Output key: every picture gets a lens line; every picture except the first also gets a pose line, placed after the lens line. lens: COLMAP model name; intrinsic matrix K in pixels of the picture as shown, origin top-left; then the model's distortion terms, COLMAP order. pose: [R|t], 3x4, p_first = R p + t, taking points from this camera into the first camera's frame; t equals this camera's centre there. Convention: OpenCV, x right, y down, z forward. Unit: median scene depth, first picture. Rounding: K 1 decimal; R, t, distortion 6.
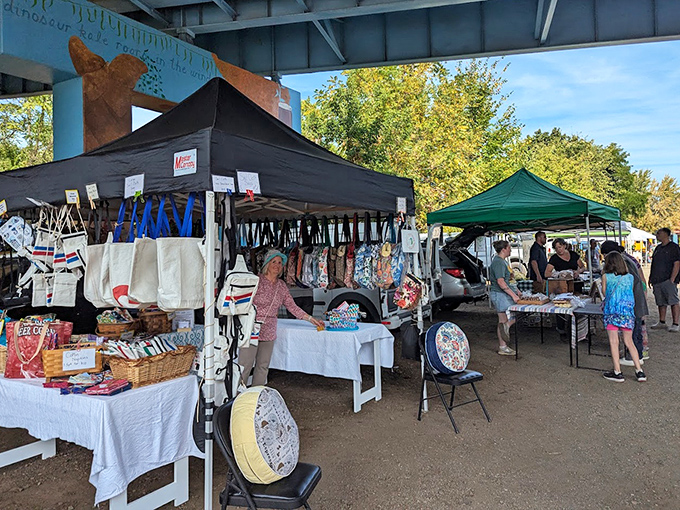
lens RADIAL K [[604.6, 0, 340.0], [0, 604.6, 255.0], [0, 0, 1]] dist [0.008193, -0.005994]
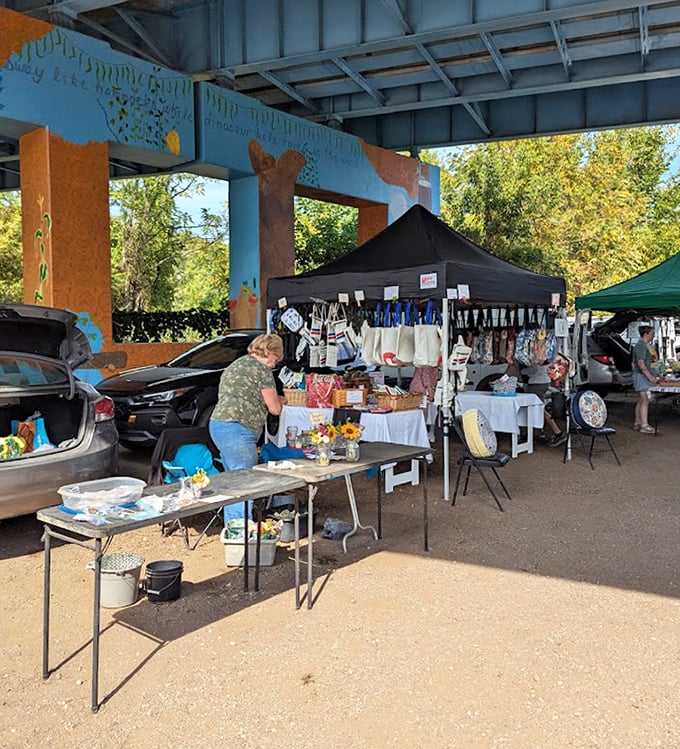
lens RADIAL K [[688.8, 0, 340.0], [0, 688.8, 374.5], [0, 0, 1]] dist [0.010285, -0.004433]
pose [[0.983206, 0.026312, -0.180593, -0.072303], [-0.016951, 0.998441, 0.053185, 0.005863], [0.181711, -0.049230, 0.982119, -0.483448]]
